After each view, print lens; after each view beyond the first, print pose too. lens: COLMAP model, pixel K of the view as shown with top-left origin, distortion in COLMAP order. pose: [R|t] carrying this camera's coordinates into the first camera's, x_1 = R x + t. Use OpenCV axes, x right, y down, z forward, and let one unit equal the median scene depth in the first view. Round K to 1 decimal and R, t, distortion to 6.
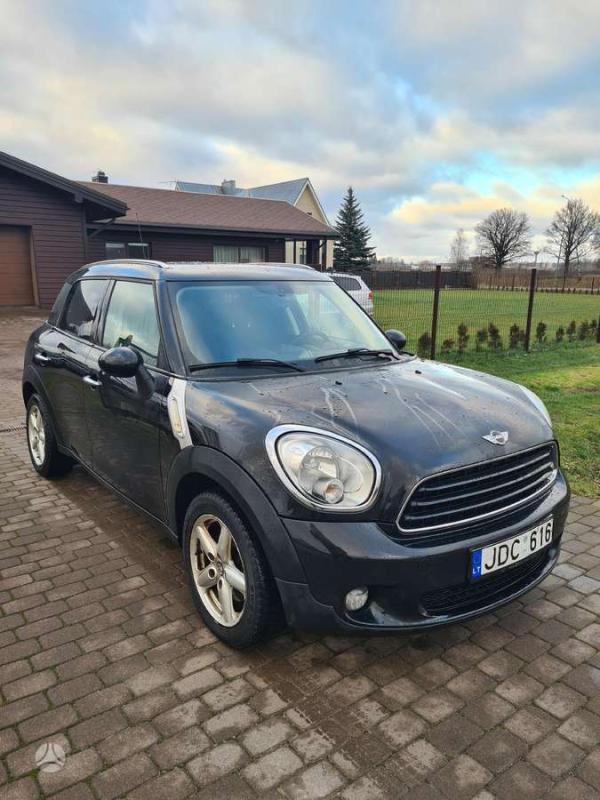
lens RADIAL K [[596.8, 0, 298.1], [0, 596.8, 394.6], [0, 0, 1]] dist [0.063693, -0.045371]
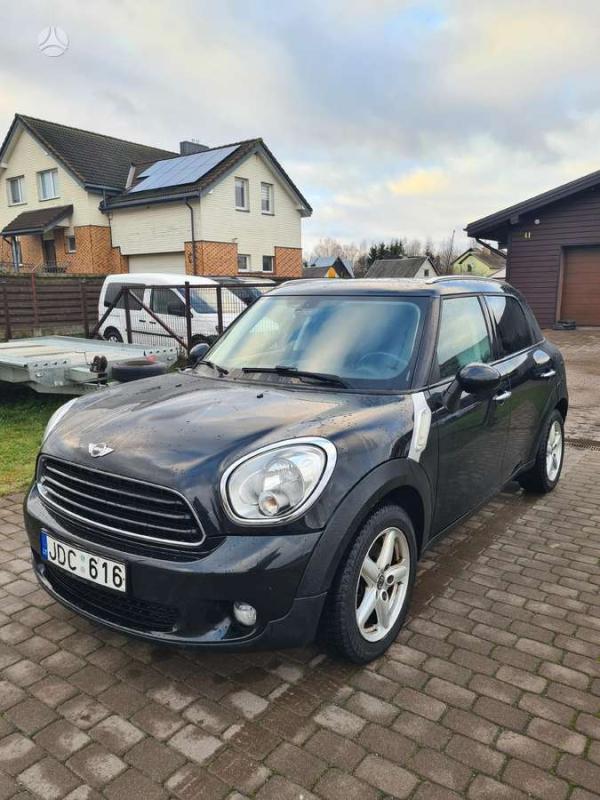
lens RADIAL K [[596.8, 0, 296.3], [0, 596.8, 398.6], [0, 0, 1]] dist [0.063693, -0.045371]
pose [[0.285741, 0.157047, -0.945351, 1.302100], [-0.183339, 0.977217, 0.106925, -0.170578], [0.940606, 0.142767, 0.308024, 0.954187]]
